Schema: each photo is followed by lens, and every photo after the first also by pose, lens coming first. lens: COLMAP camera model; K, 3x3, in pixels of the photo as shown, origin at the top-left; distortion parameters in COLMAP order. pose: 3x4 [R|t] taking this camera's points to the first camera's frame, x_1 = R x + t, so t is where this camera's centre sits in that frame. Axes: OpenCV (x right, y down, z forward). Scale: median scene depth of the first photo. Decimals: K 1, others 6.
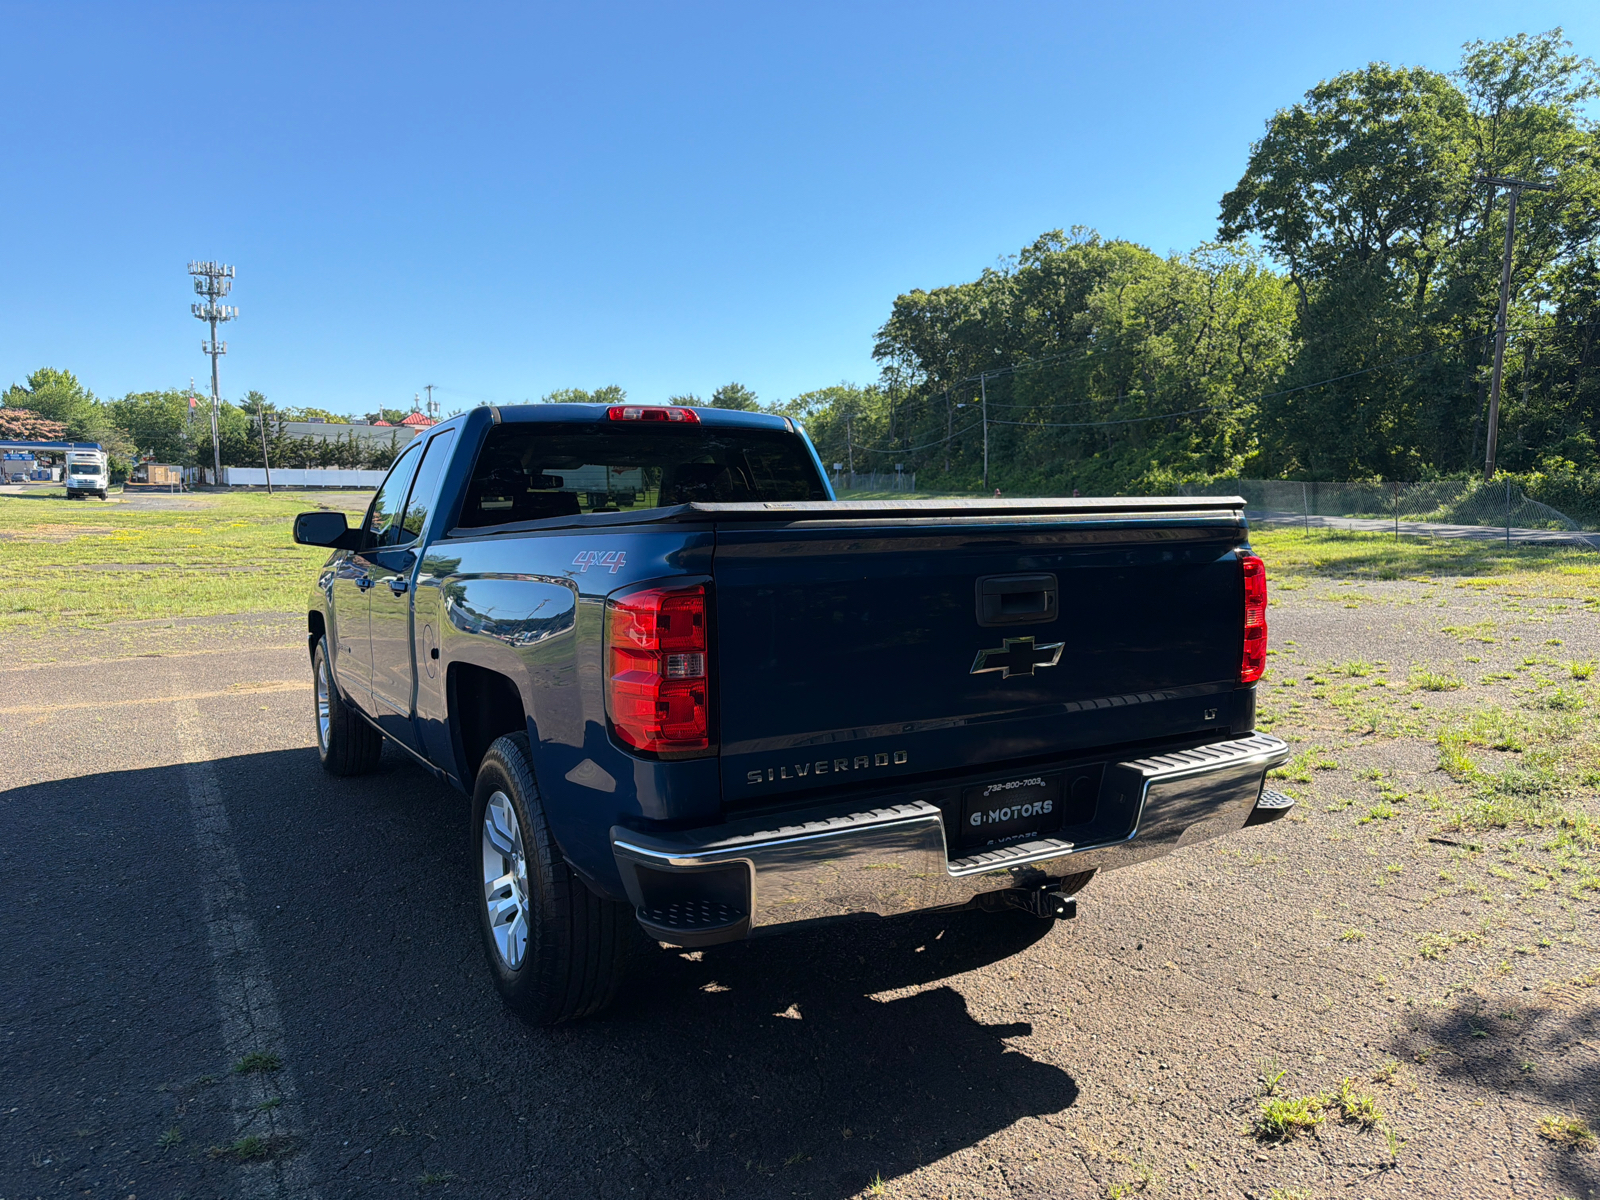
lens RADIAL K [[1131.3, 0, 800.3], [0, 1131.3, 618.7], [0, 0, 1]] dist [0.057657, -0.075408]
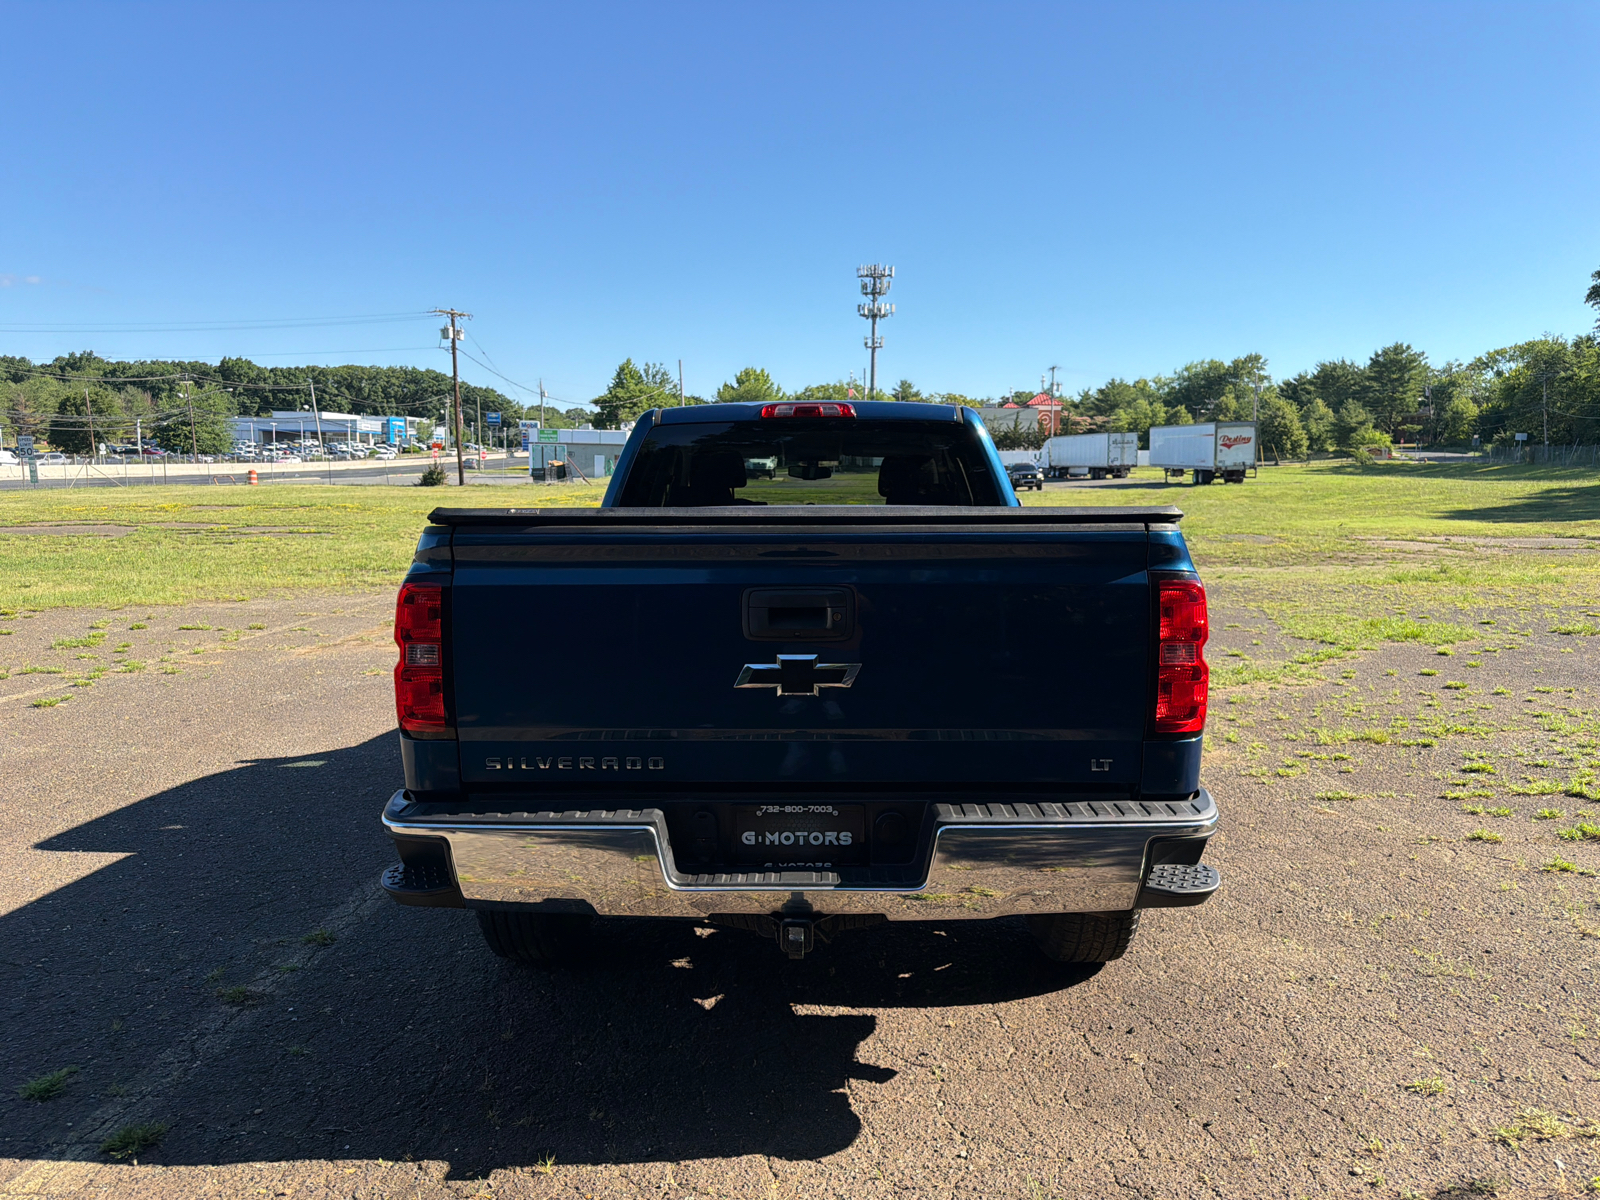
lens RADIAL K [[1126.1, 0, 799.4], [0, 1126.1, 621.4], [0, 0, 1]] dist [0.111149, -0.157082]
pose [[0.857366, 0.068205, -0.510168, 0.027225], [-0.056986, 0.997666, 0.037611, -0.001936], [0.511543, -0.003173, 0.859252, 0.007605]]
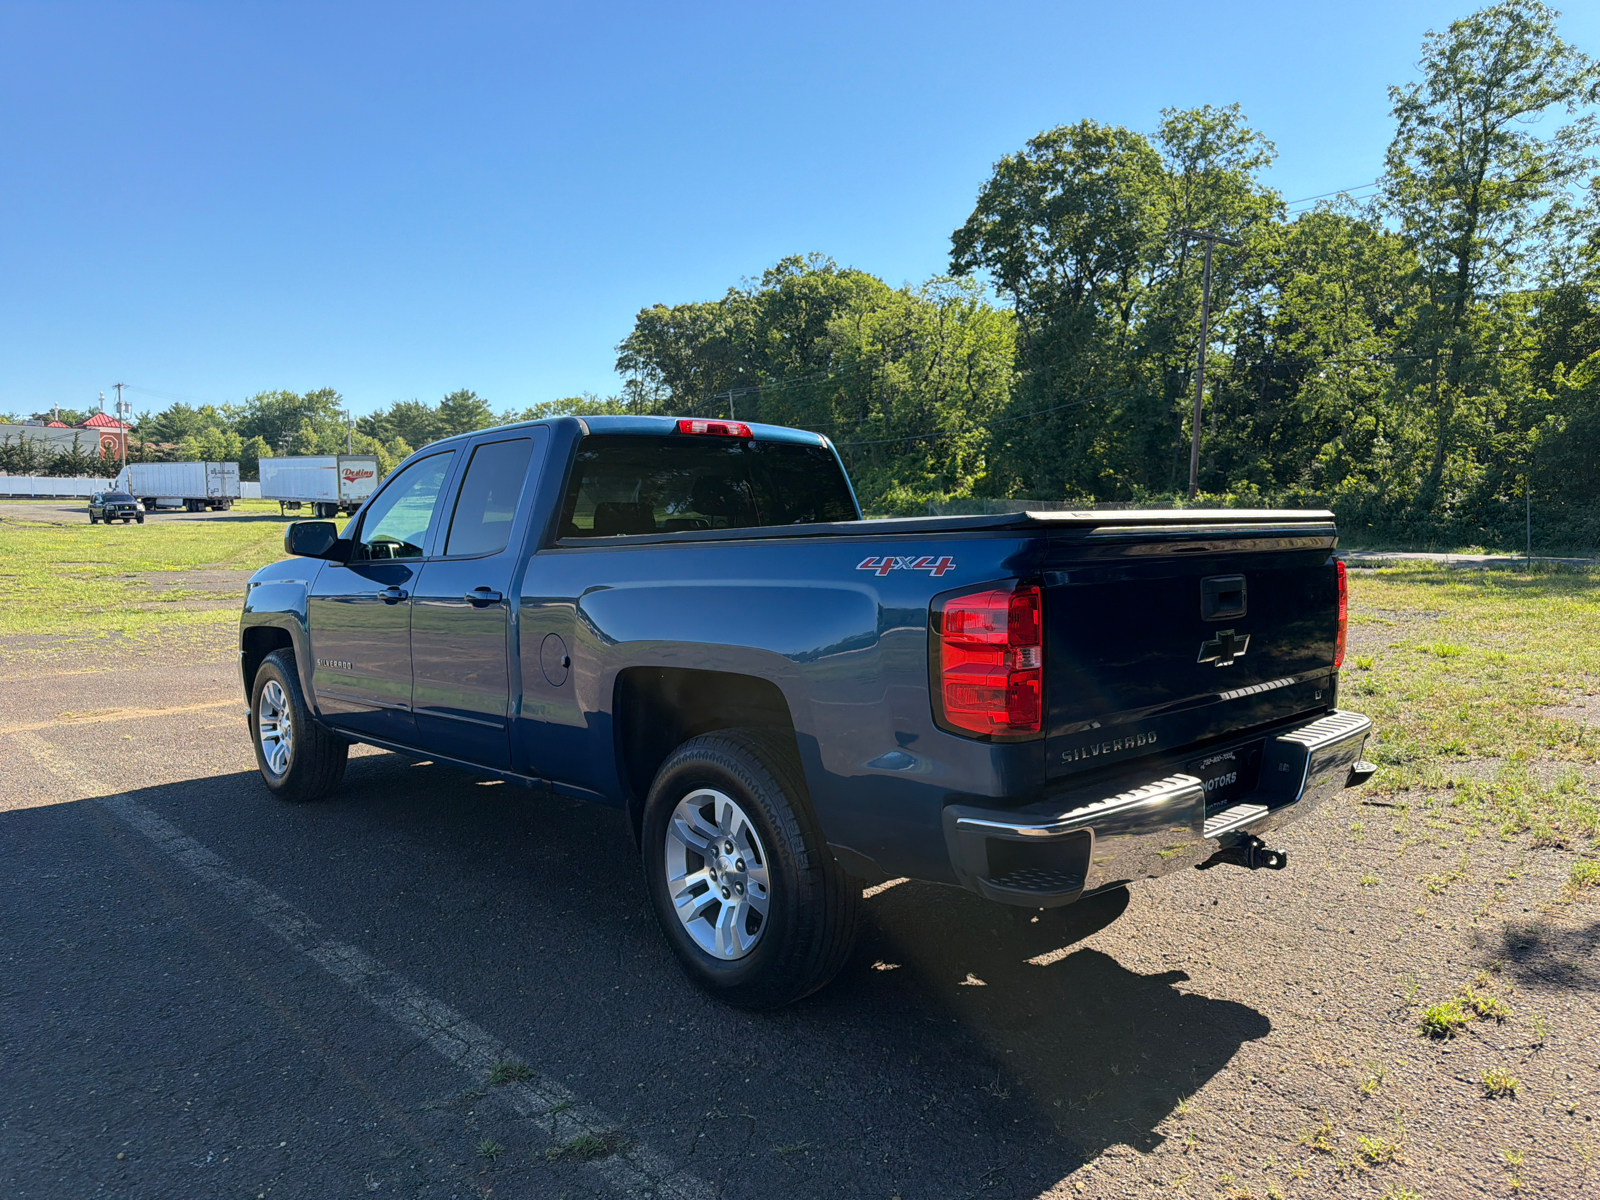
lens RADIAL K [[1131.3, 0, 800.3], [0, 1131.3, 618.7], [0, 0, 1]] dist [0.057657, -0.075408]
pose [[0.973284, -0.014935, 0.229119, -0.019955], [0.017800, 0.999787, -0.010443, 0.000370], [-0.228914, 0.014243, 0.973342, -0.001396]]
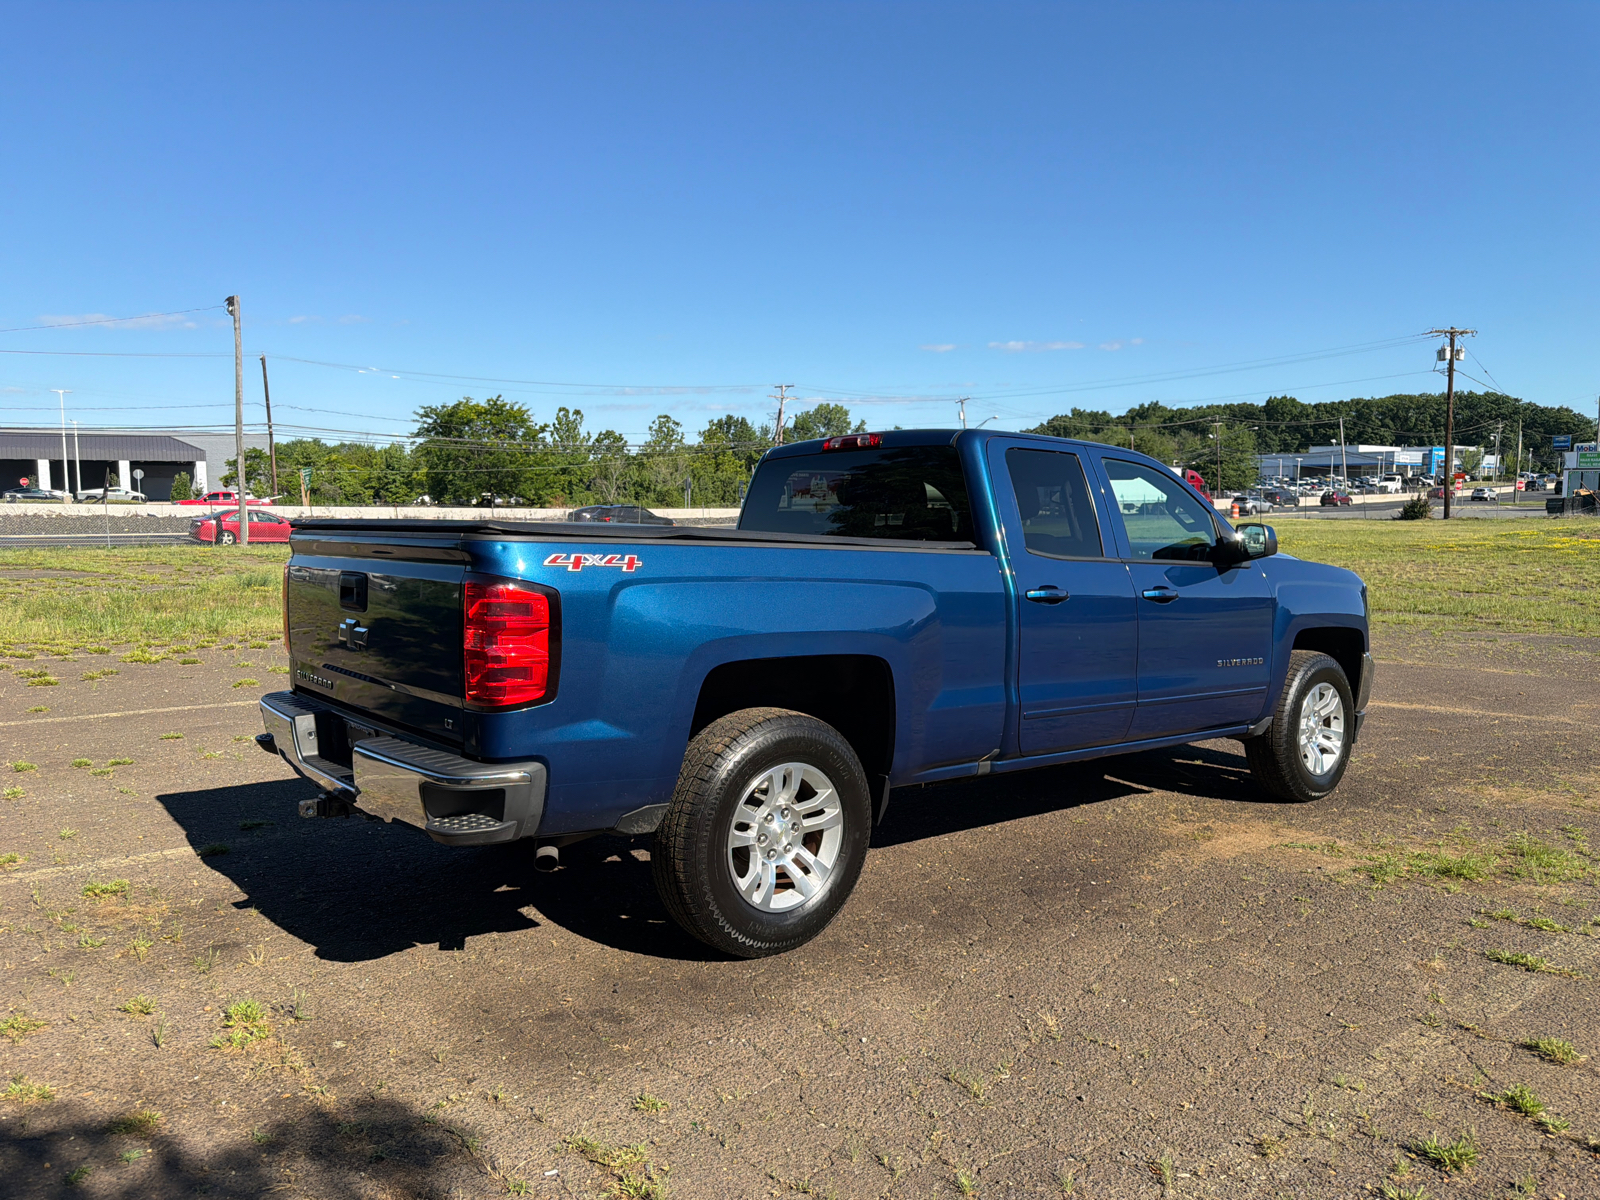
lens RADIAL K [[1129.3, 0, 795.4], [0, 1129.3, 619.5], [0, 0, 1]] dist [0.112350, -0.207932]
pose [[0.169007, 0.095482, -0.980979, 0.067119], [-0.102236, 0.991626, 0.078904, -0.006082], [0.980298, 0.086956, 0.177354, 0.051542]]
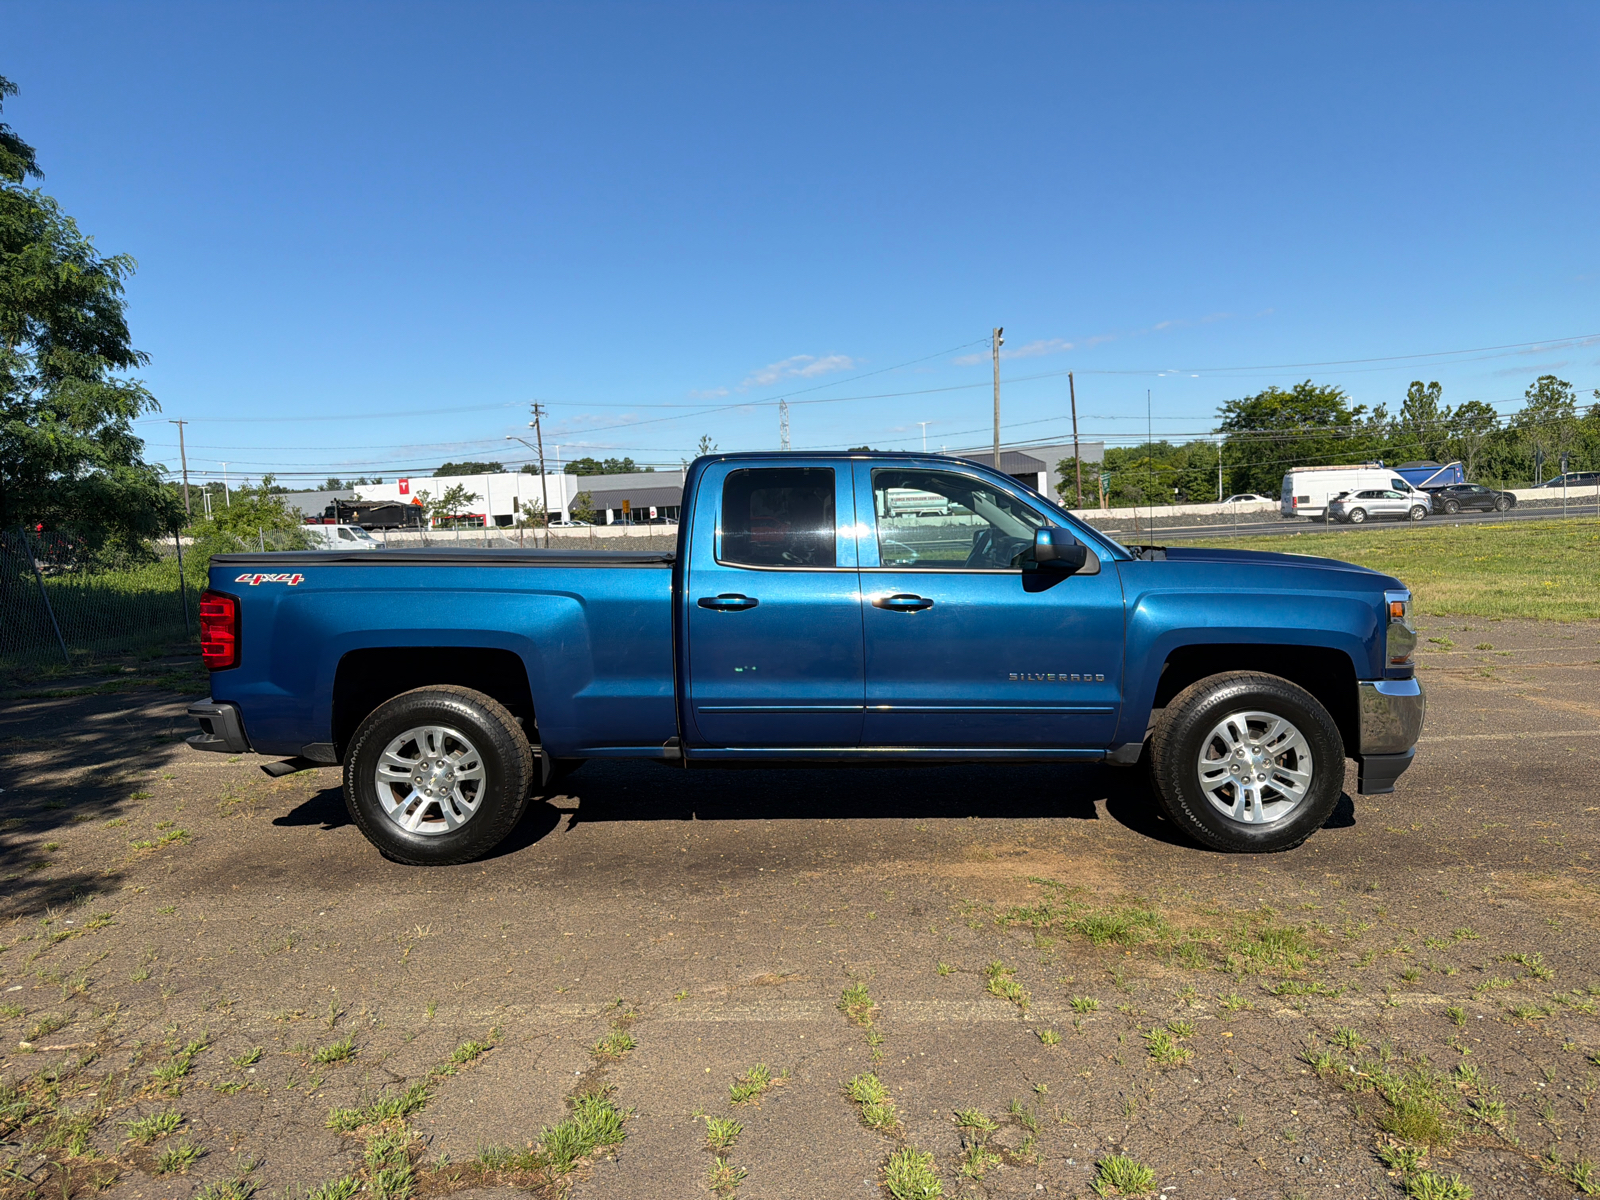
lens RADIAL K [[1149.5, 0, 800.0], [0, 1149.5, 600.0], [0, 0, 1]] dist [0.006162, -0.006231]
pose [[-0.519311, 0.080584, -0.850777, 0.064367], [-0.039074, 0.992264, 0.117836, -0.012904], [0.853691, 0.094437, -0.512145, 0.121902]]
